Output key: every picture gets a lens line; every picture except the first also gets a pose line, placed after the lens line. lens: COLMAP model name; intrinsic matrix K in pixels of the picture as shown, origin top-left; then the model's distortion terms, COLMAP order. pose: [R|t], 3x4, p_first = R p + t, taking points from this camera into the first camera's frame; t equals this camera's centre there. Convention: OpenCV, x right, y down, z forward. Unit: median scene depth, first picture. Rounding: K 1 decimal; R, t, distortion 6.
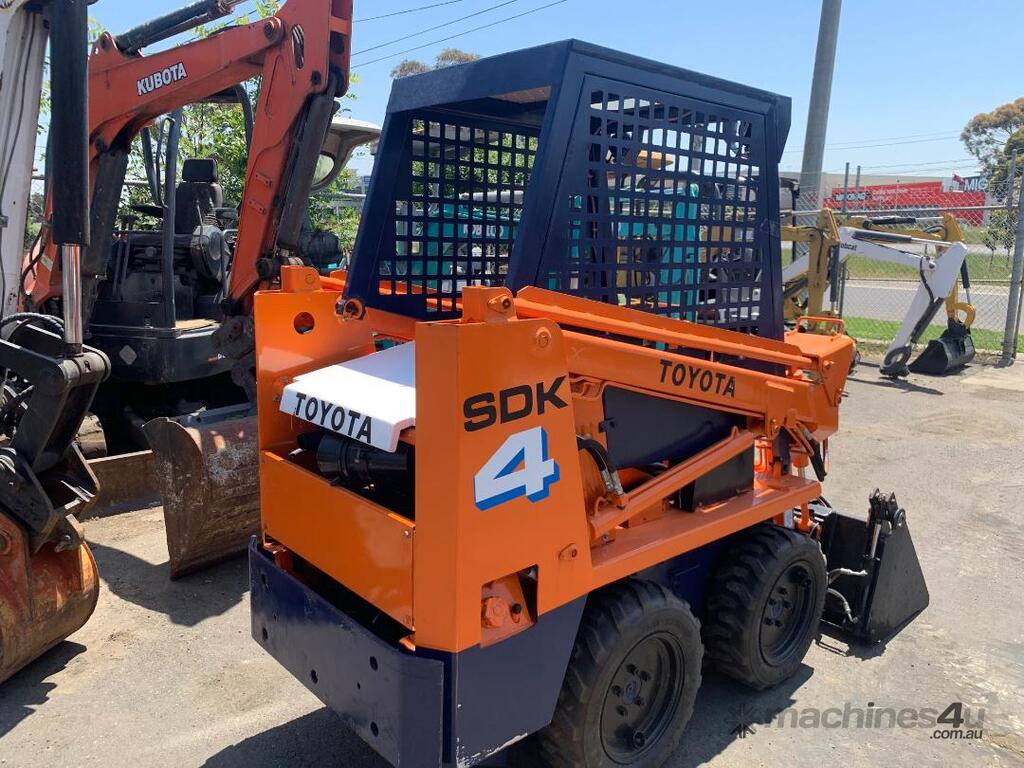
lens RADIAL K [[771.5, 0, 512.0], [0, 771.5, 384.0], [0, 0, 1]] dist [0.077721, -0.127582]
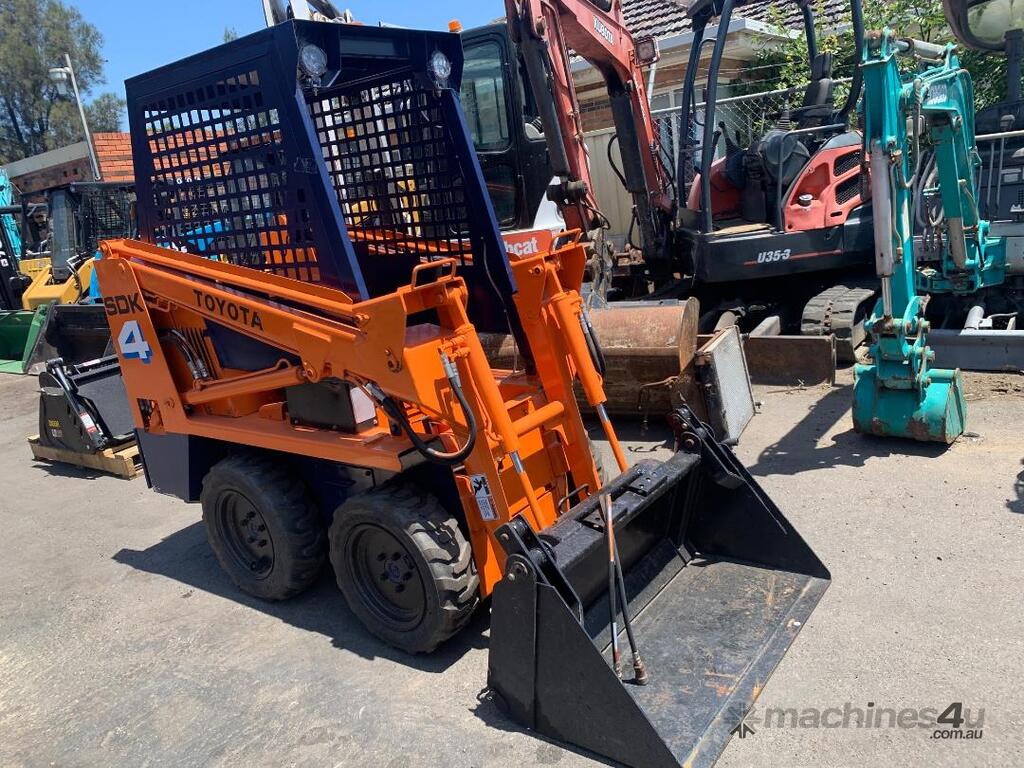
lens RADIAL K [[771.5, 0, 512.0], [0, 771.5, 384.0], [0, 0, 1]] dist [0.077721, -0.127582]
pose [[0.187363, 0.204185, -0.960835, 1.557589], [-0.052726, 0.978838, 0.197730, -0.160173], [0.980875, 0.013613, 0.194163, 1.218265]]
